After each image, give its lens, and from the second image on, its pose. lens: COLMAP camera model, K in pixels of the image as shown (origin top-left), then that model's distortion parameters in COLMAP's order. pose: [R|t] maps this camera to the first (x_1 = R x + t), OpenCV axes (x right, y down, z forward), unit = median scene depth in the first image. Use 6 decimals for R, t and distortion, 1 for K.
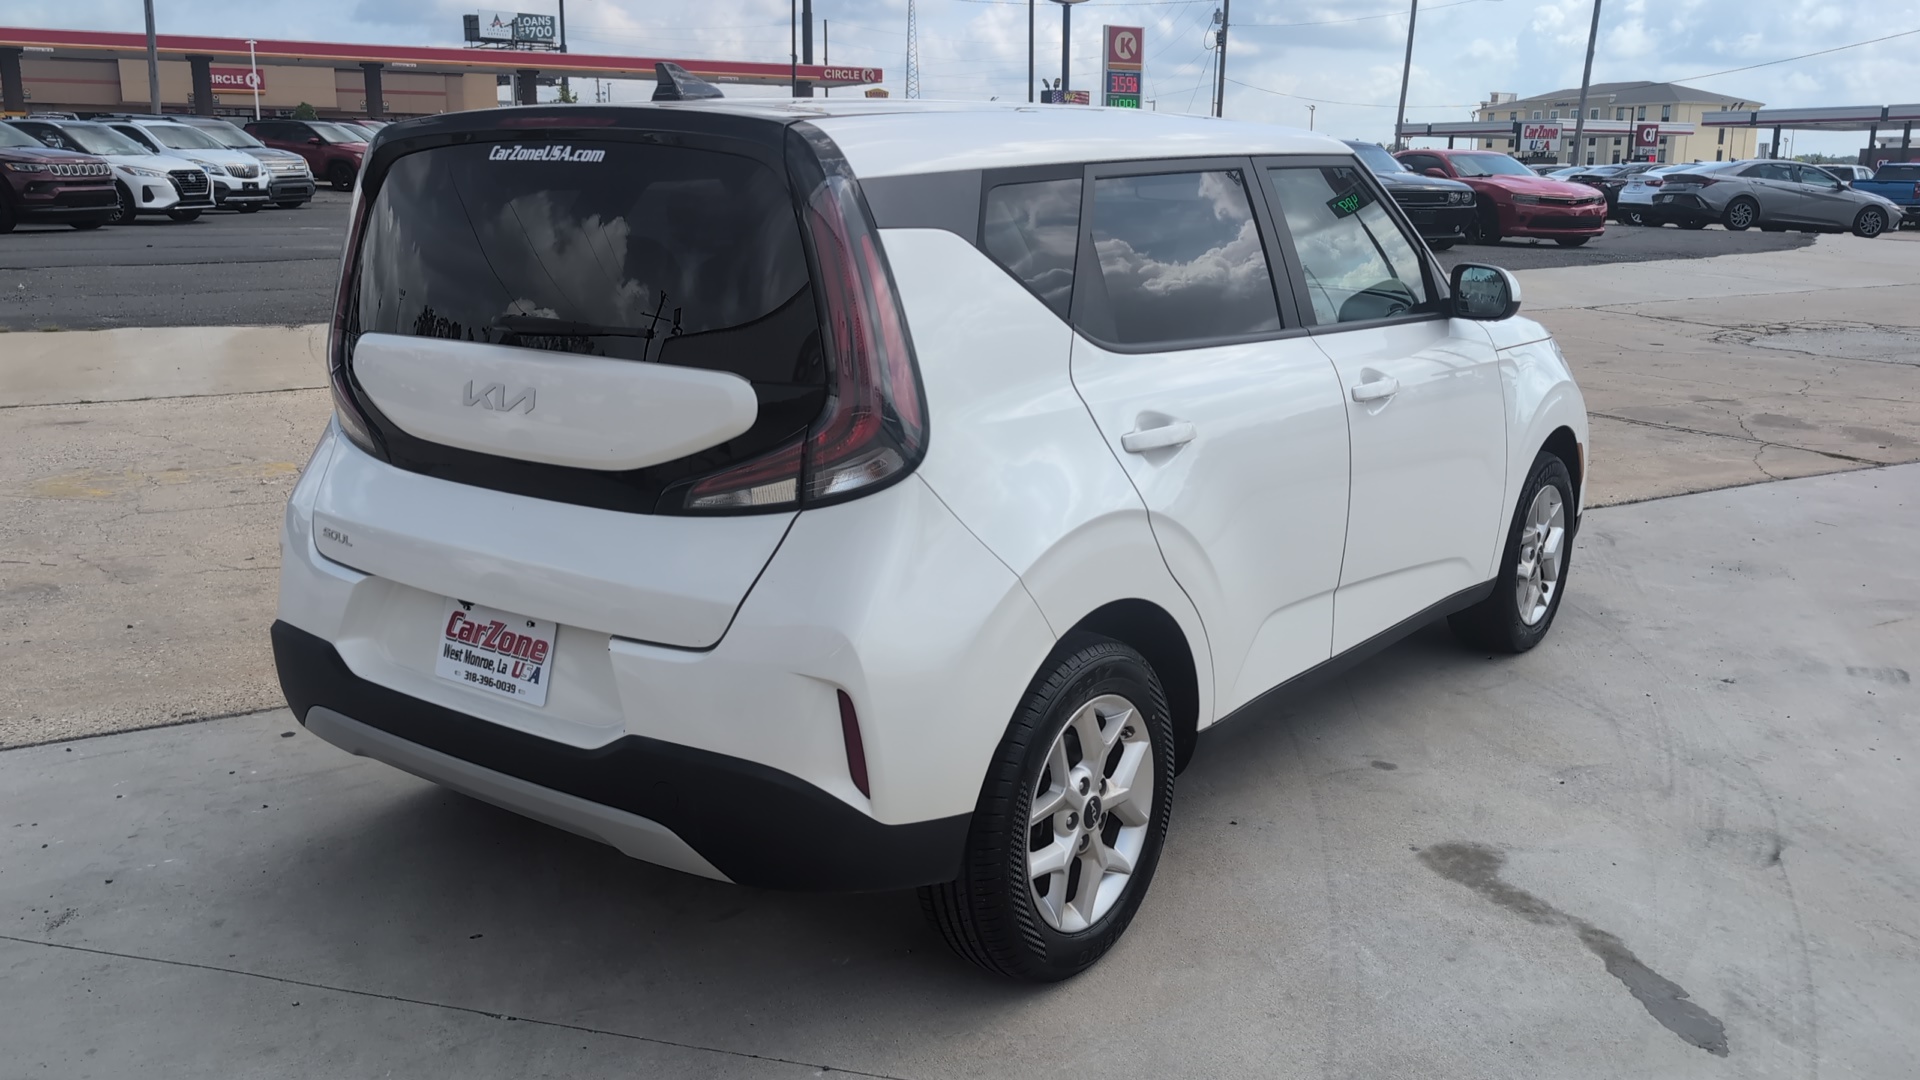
lens RADIAL K [[1622.3, 0, 989.8], [0, 1622.3, 524.5], [0, 0, 1]] dist [0.022785, -0.040857]
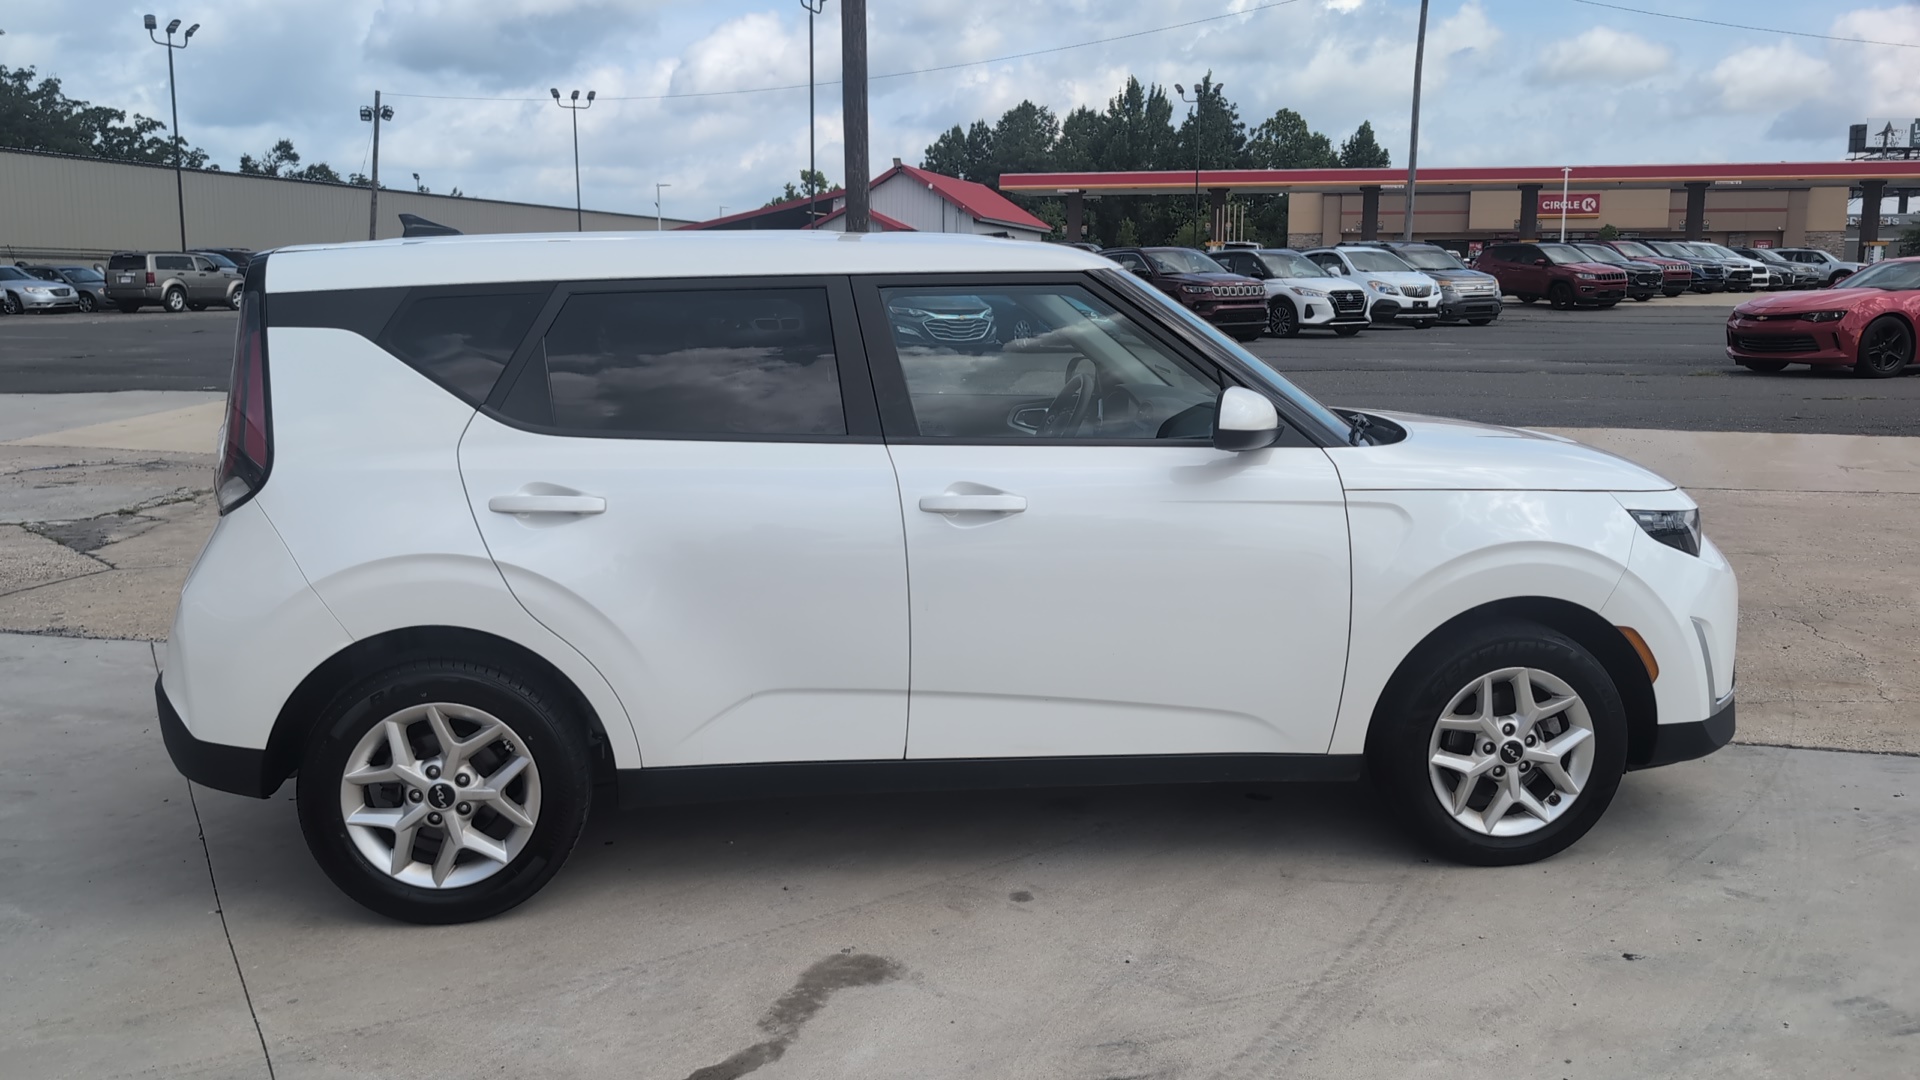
lens RADIAL K [[1622.3, 0, 962.6], [0, 1622.3, 537.1], [0, 0, 1]] dist [0.022785, -0.040857]
pose [[0.691926, 0.103304, -0.714540, 0.834965], [-0.148461, 0.988918, -0.000791, -0.052945], [0.706539, 0.106629, 0.699595, 0.267208]]
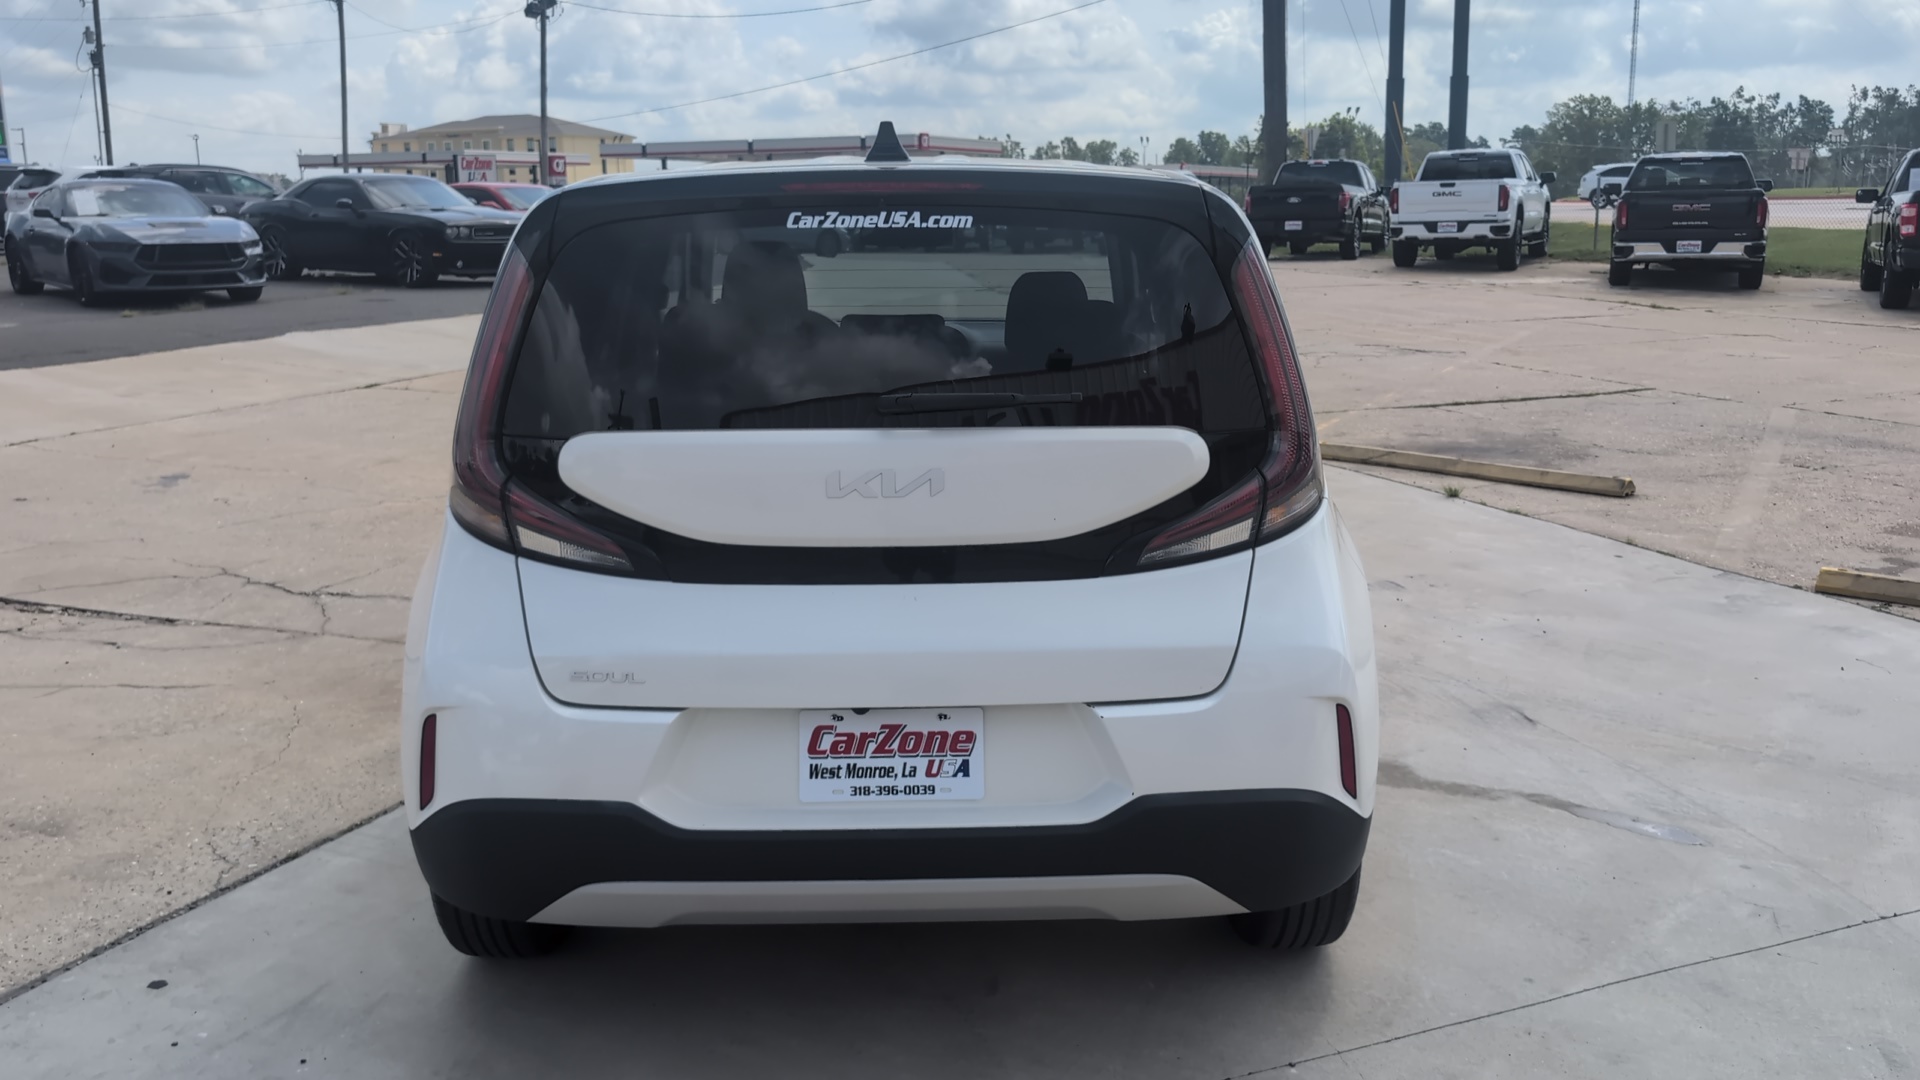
lens RADIAL K [[1622.3, 0, 971.4], [0, 1622.3, 539.7], [0, 0, 1]] dist [0.022785, -0.040857]
pose [[0.799327, -0.139322, 0.584522, -0.534452], [0.144461, 0.988776, 0.038127, -0.049217], [-0.583273, 0.053965, 0.810482, 0.146554]]
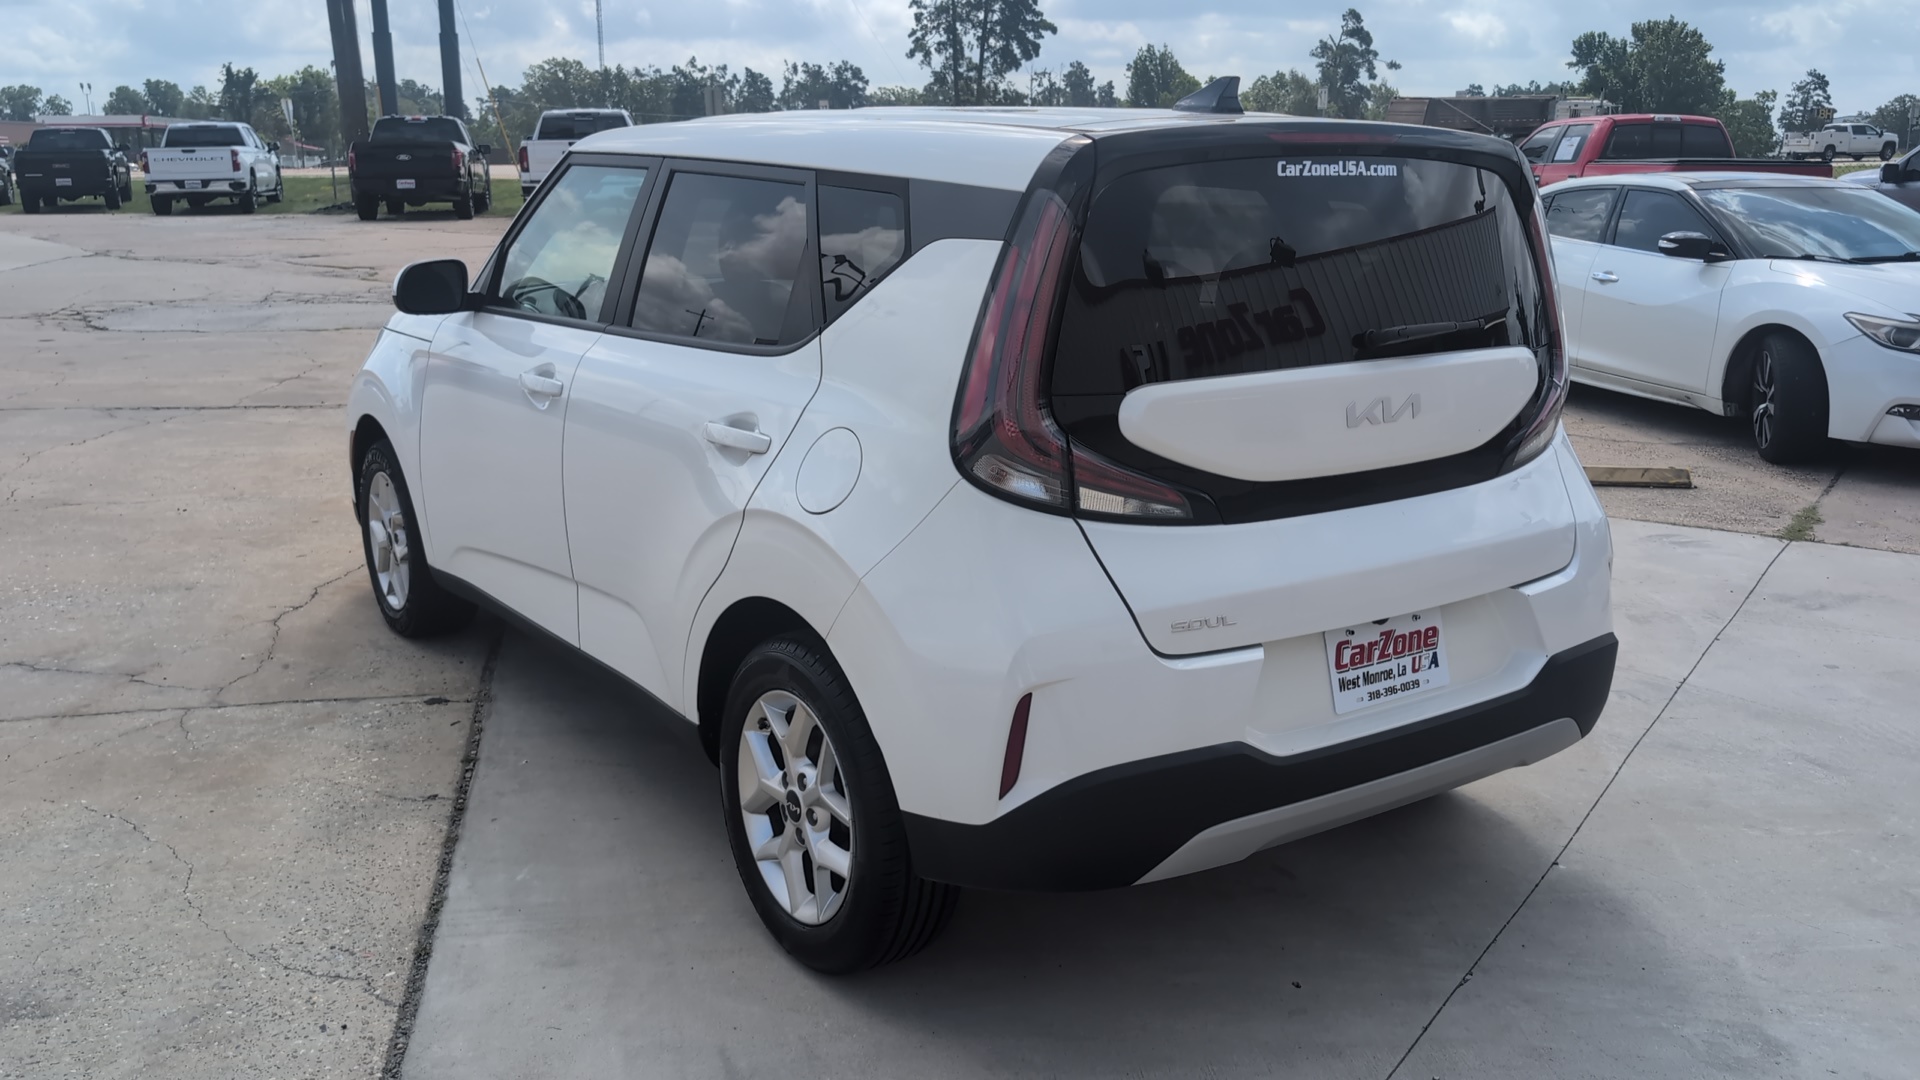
lens RADIAL K [[1622.3, 0, 986.2], [0, 1622.3, 533.4], [0, 0, 1]] dist [0.022785, -0.040857]
pose [[0.325167, -0.222664, 0.919068, -0.879469], [0.203064, 0.965653, 0.162106, -0.144663], [-0.923597, 0.133918, 0.359214, 0.578383]]
